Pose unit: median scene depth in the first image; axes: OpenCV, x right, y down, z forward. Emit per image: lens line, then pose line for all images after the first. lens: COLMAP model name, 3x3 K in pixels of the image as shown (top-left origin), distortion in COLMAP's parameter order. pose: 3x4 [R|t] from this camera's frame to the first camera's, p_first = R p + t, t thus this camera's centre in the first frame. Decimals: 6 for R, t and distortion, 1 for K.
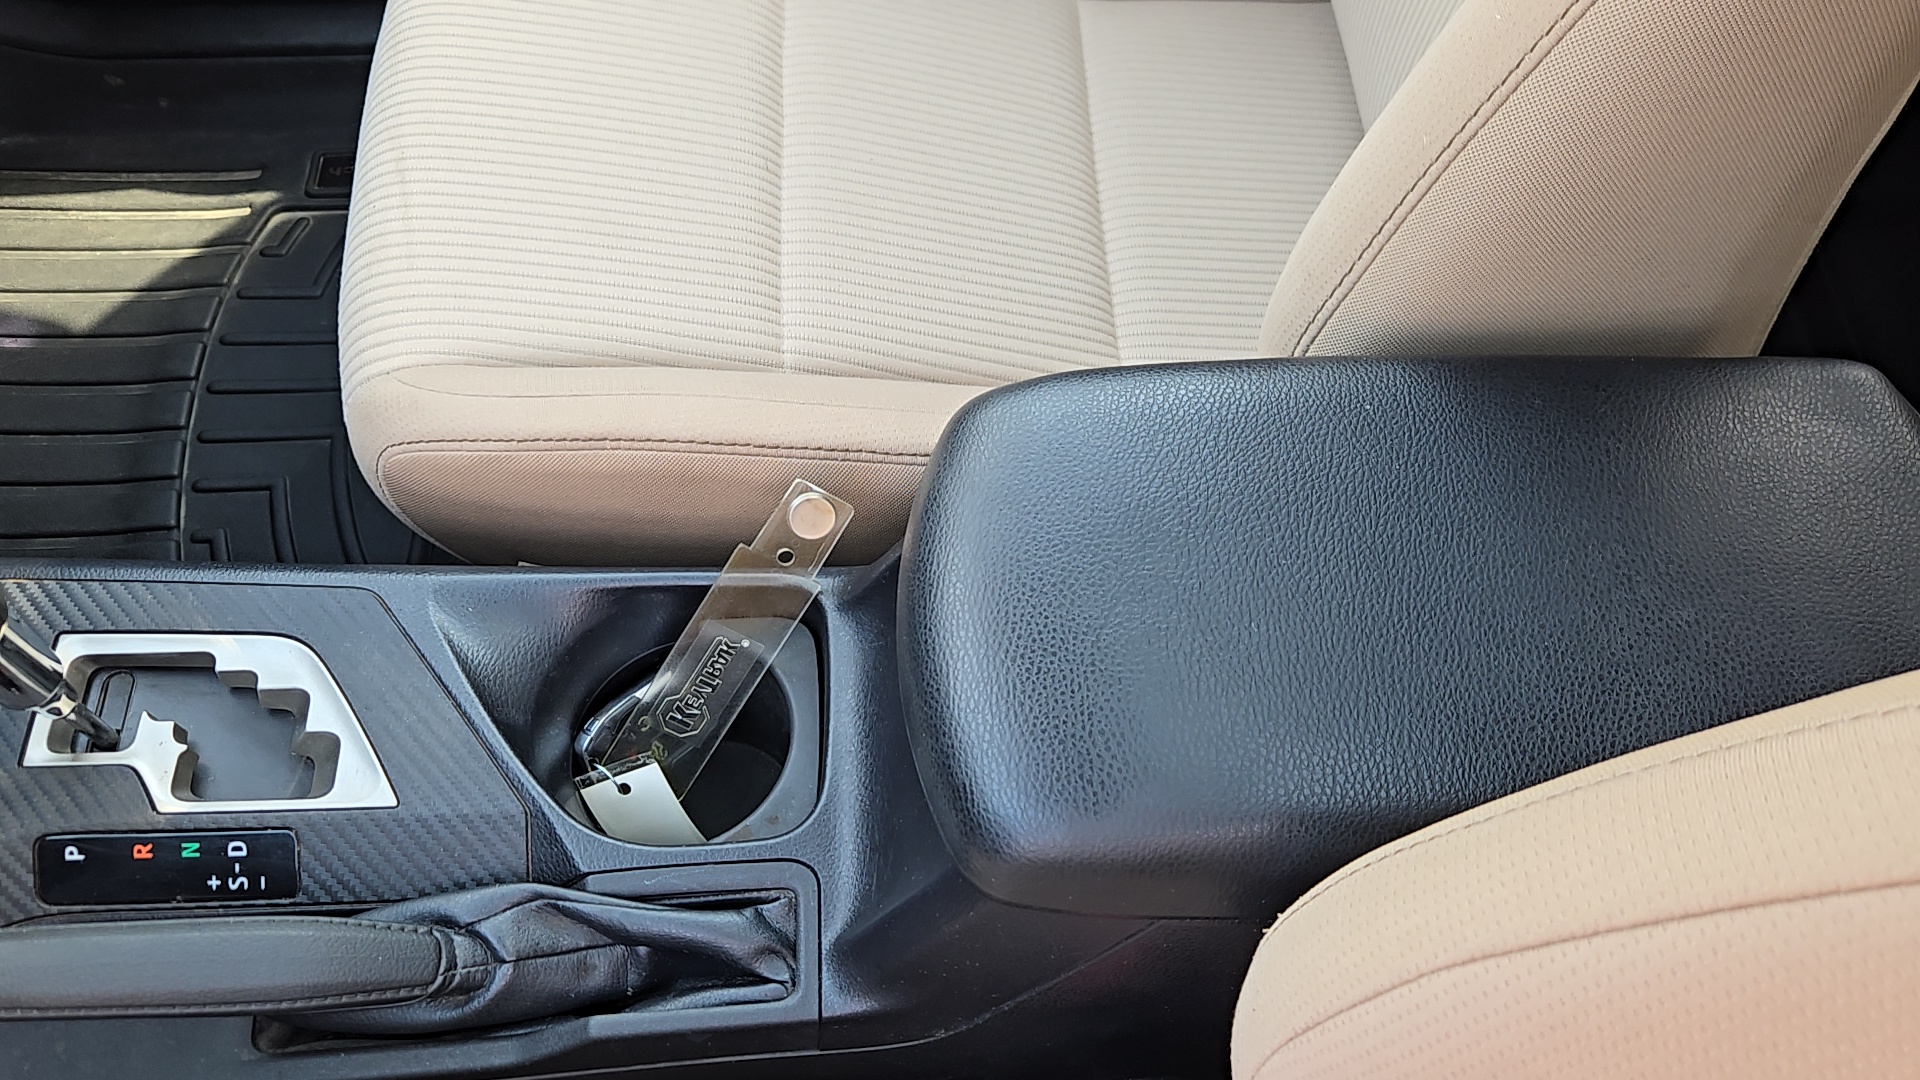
lens RADIAL K [[1610.8, 0, 942.0], [0, 1610.8, 533.0], [0, 0, 1]] dist [0.011416, -0.007904]
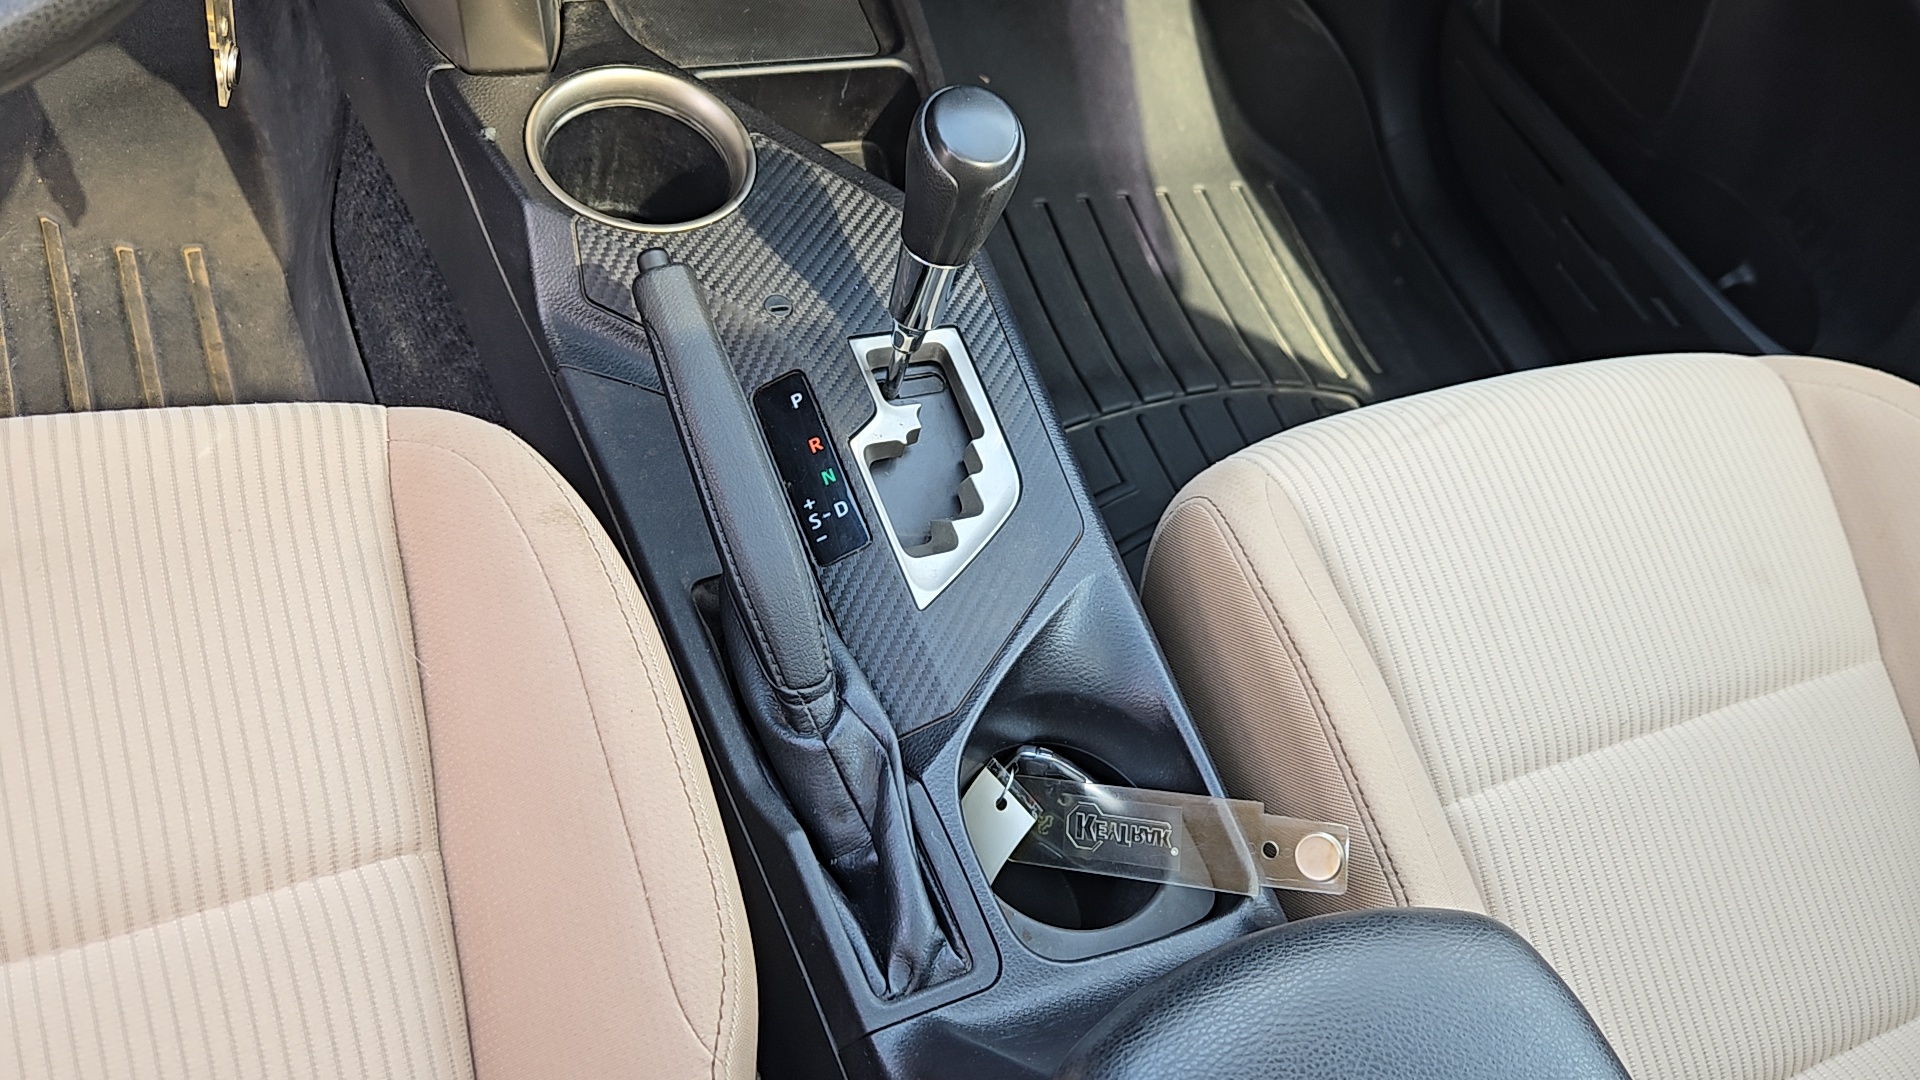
lens RADIAL K [[1610.8, 0, 957.6], [0, 1610.8, 535.2], [0, 0, 1]] dist [0.011416, -0.007904]
pose [[0.341084, 0.828767, -0.443629, 0.120611], [-0.914511, 0.401770, 0.047446, 0.066665], [0.217558, 0.389521, 0.894954, -0.021156]]
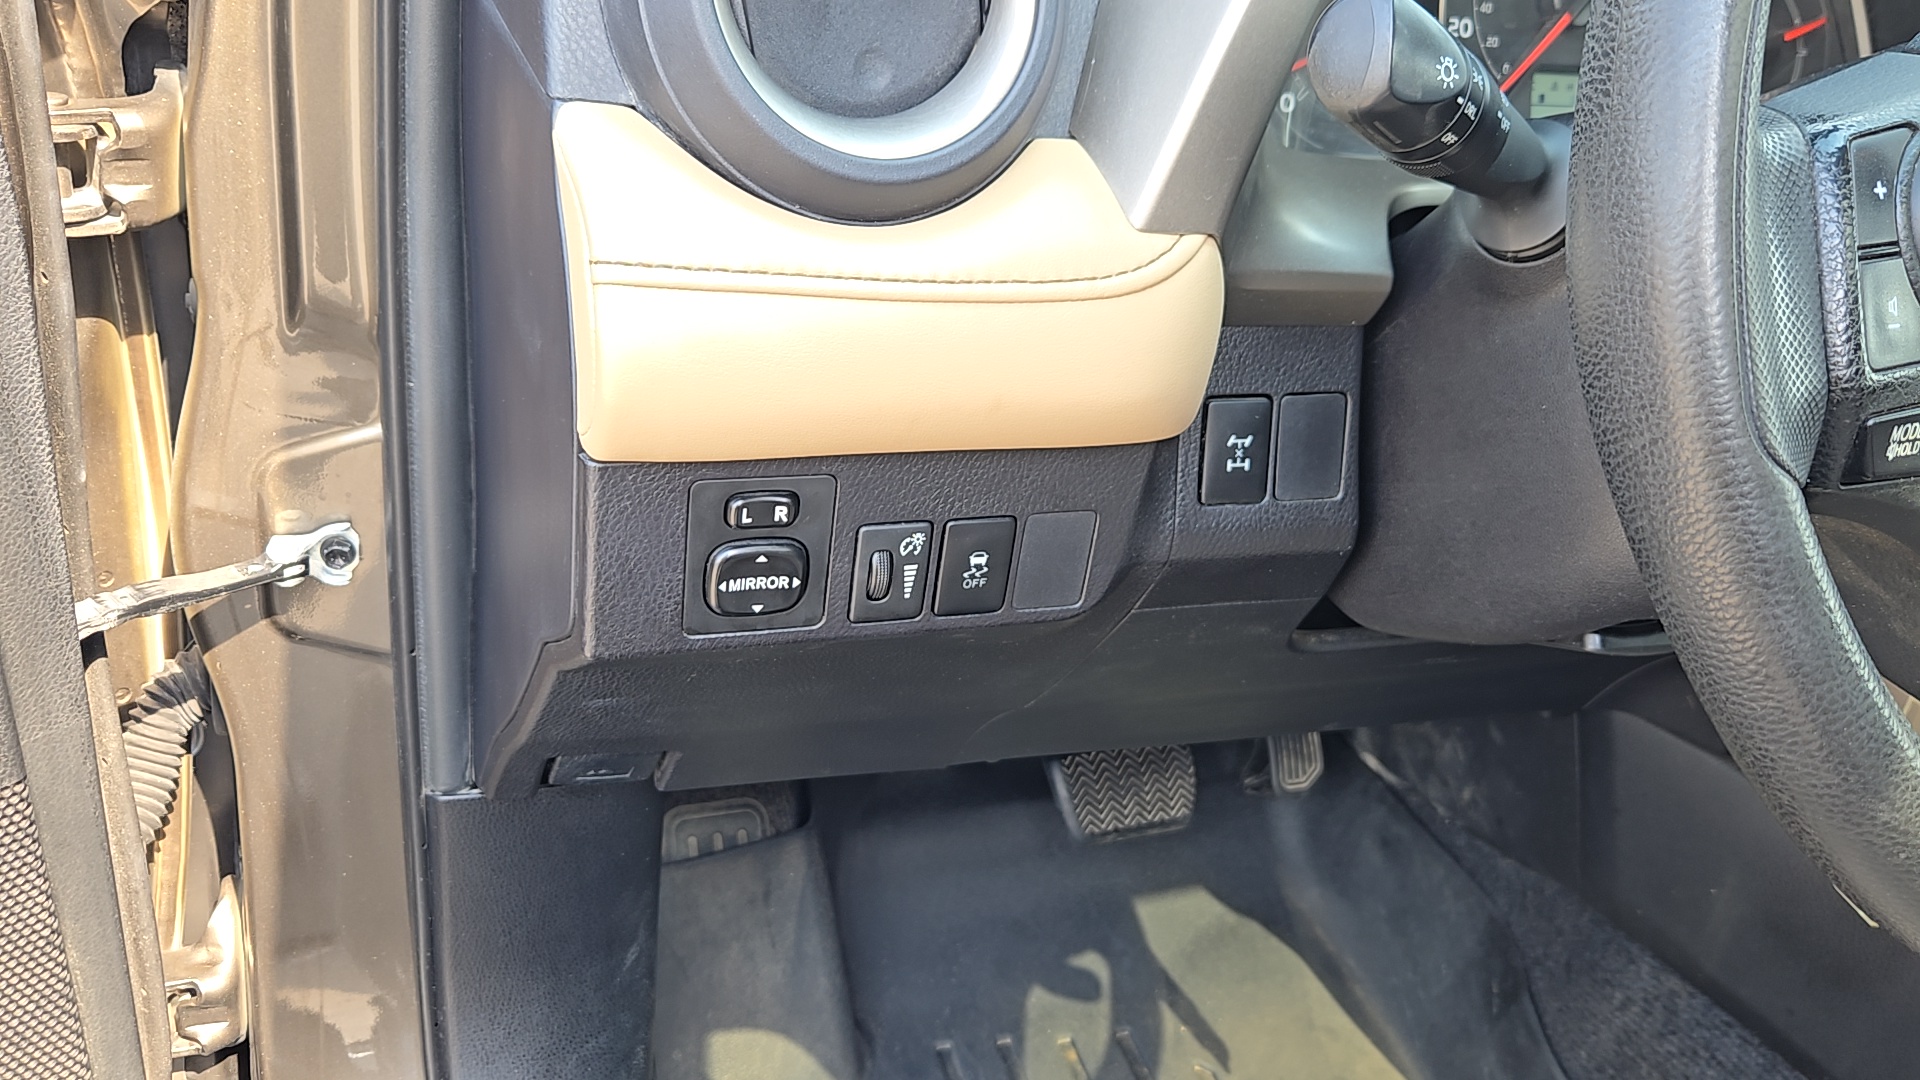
lens RADIAL K [[1610.8, 0, 944.8], [0, 1610.8, 548.2], [0, 0, 1]] dist [0.011416, -0.007904]
pose [[0.321091, 0.494686, -0.807580, -0.221366], [-0.870733, 0.489570, -0.046312, 0.913370], [0.372457, 0.718057, 0.587936, -0.309141]]
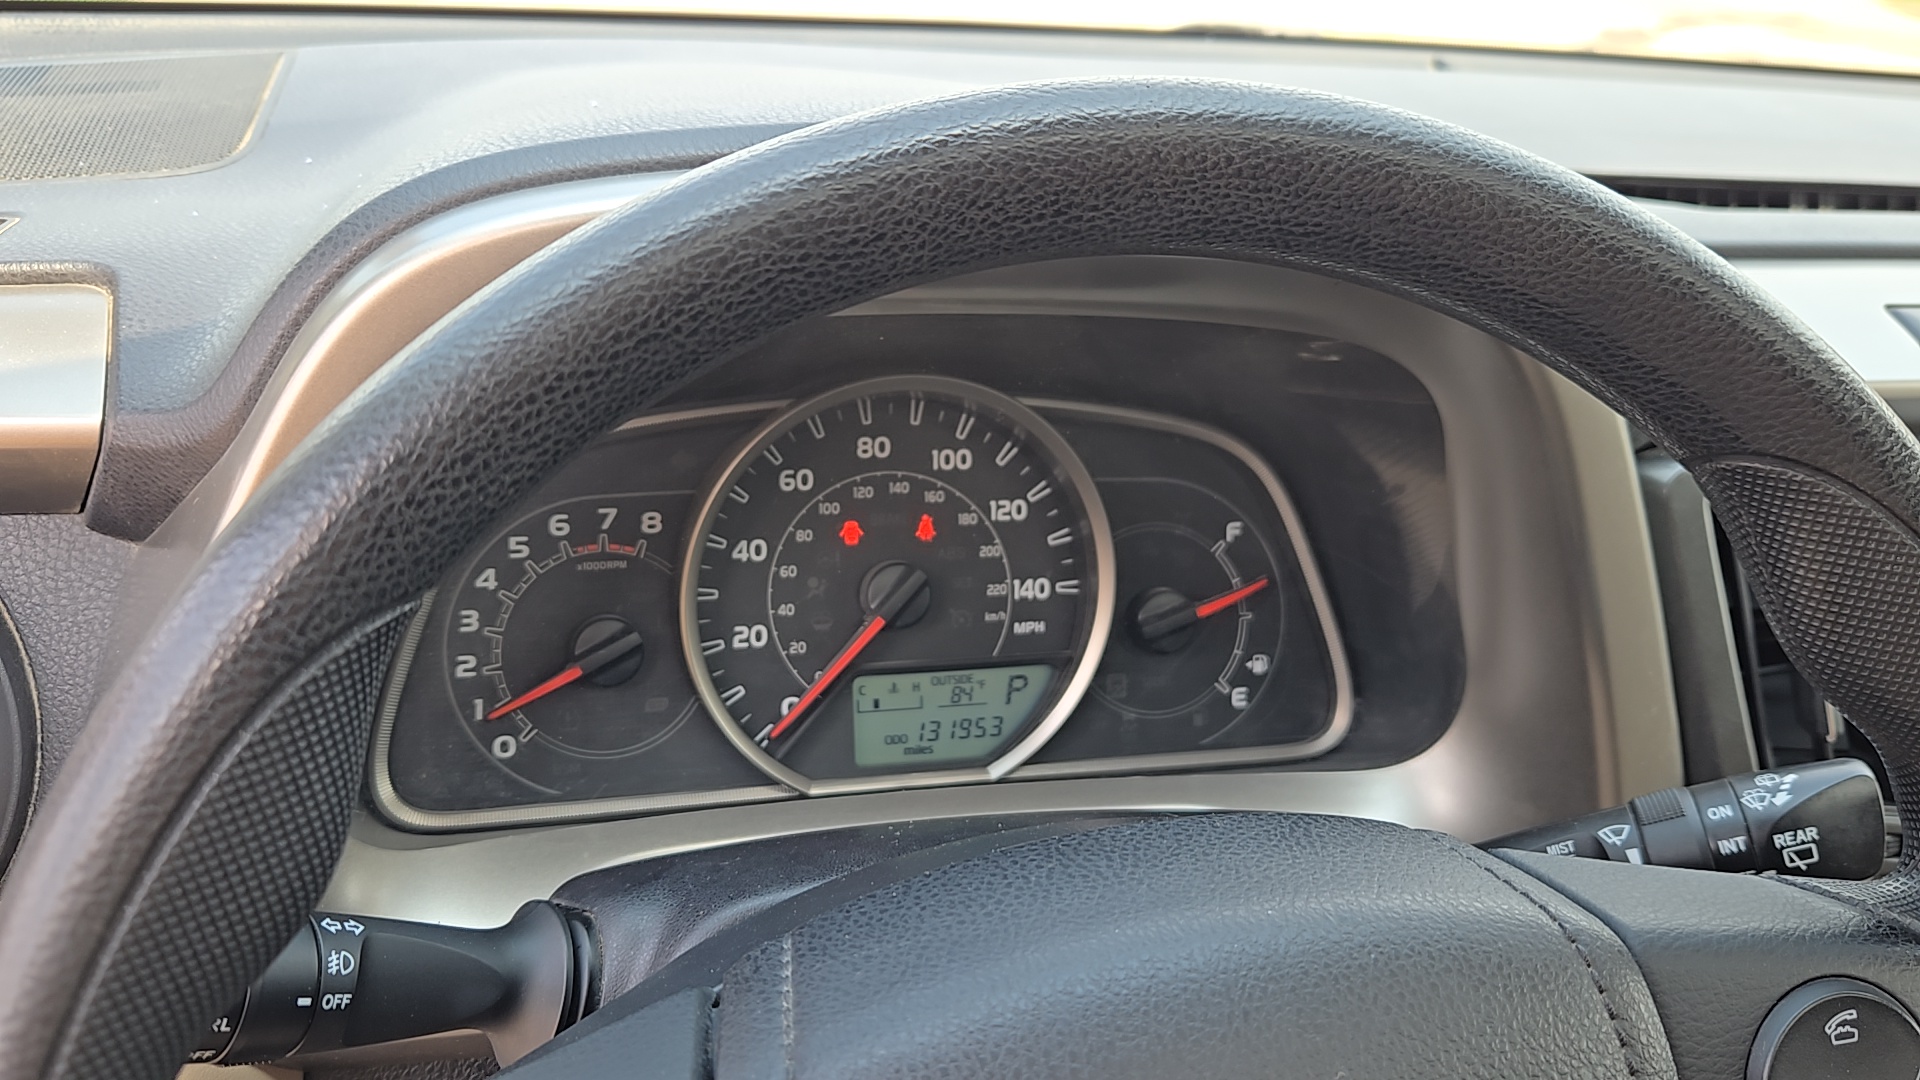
lens RADIAL K [[1610.8, 0, 947.4], [0, 1610.8, 571.3], [0, 0, 1]] dist [0.011416, -0.007904]
pose [[0.235141, 0.418837, -0.877088, -0.327839], [-0.871025, 0.491238, 0.001065, 0.357762], [0.431305, 0.763715, 0.480328, -0.226739]]
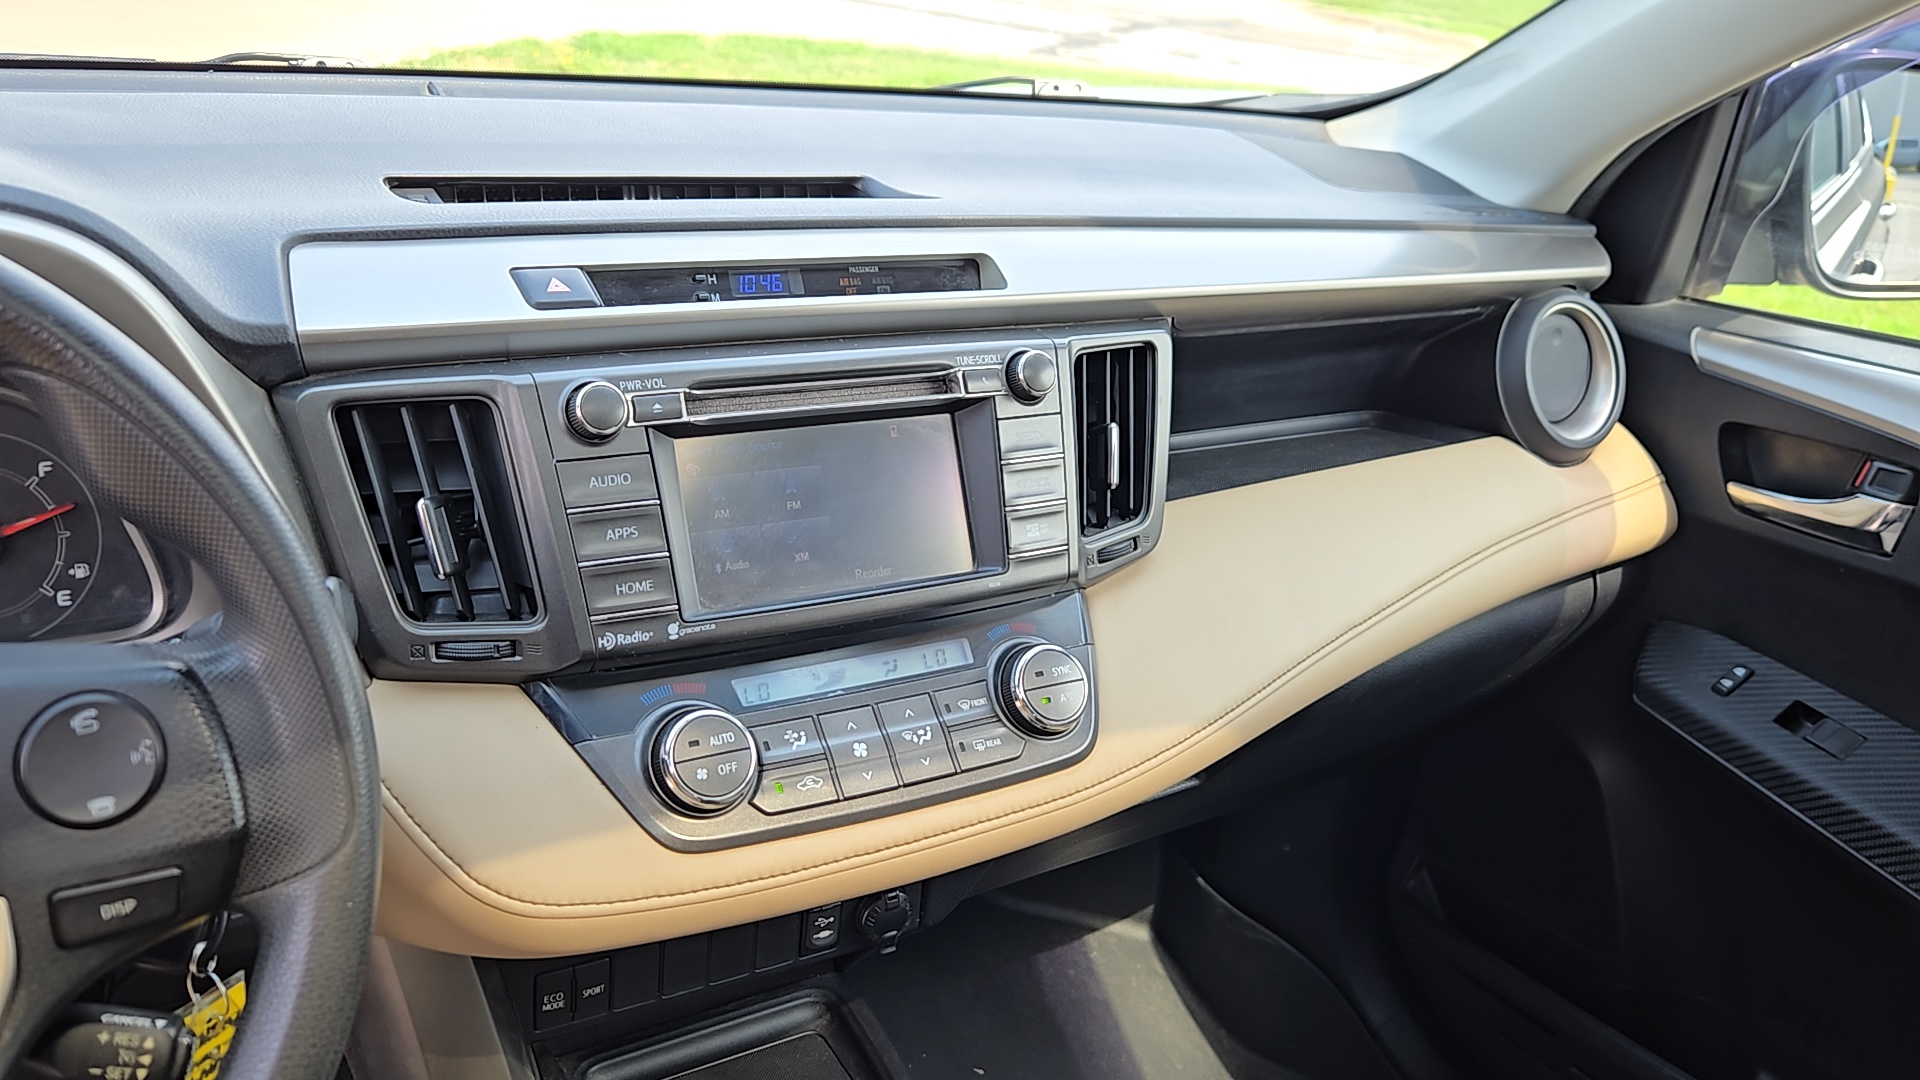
lens RADIAL K [[1610.8, 0, 956.6], [0, 1610.8, 541.5], [0, 0, 1]] dist [0.011416, -0.007904]
pose [[0.486909, 0.371263, -0.790623, 0.133858], [-0.792657, 0.568038, -0.221421, -0.006438], [0.366898, 0.734505, 0.570867, -0.125735]]
